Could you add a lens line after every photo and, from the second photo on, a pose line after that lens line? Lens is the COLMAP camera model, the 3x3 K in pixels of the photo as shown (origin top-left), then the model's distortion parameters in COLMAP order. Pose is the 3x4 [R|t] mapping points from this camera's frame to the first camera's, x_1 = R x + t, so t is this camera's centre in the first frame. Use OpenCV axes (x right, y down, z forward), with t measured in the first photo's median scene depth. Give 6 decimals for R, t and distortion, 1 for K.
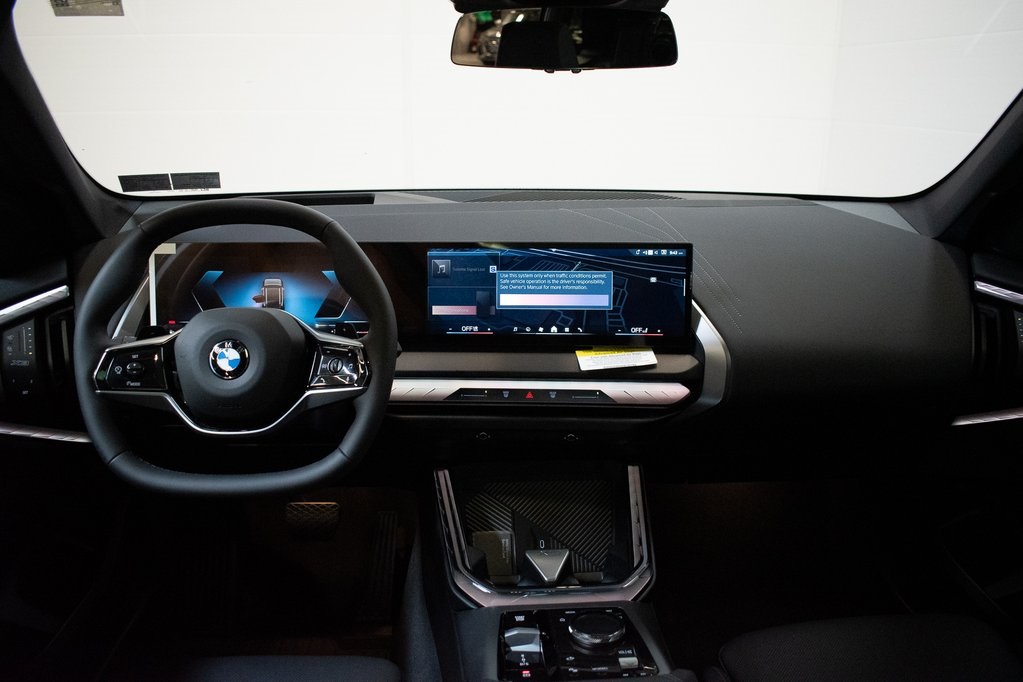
lens RADIAL K [[791.4, 0, 511.5], [0, 791.4, 343.7], [0, 0, 1]] dist [-0.104709, 0.013792]
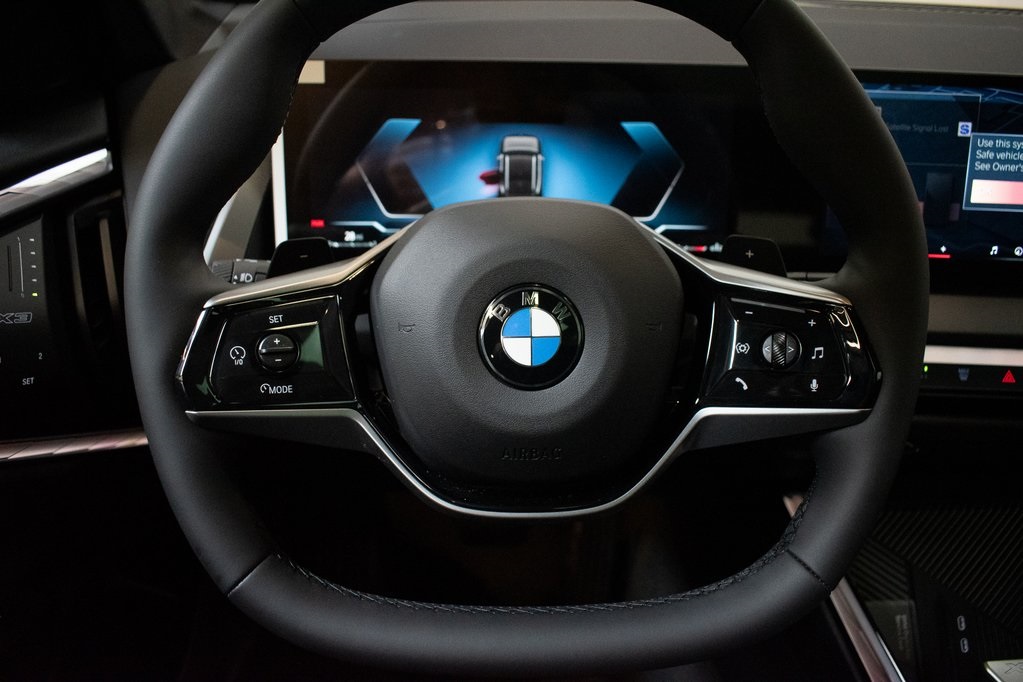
lens RADIAL K [[791.4, 0, 511.2], [0, 791.4, 338.6], [0, 0, 1]] dist [-0.104709, 0.013792]
pose [[0.998118, 0.021913, -0.057274, -0.281775], [-0.013543, 0.989681, 0.142650, -0.027919], [0.059809, -0.141606, 0.988115, 0.495873]]
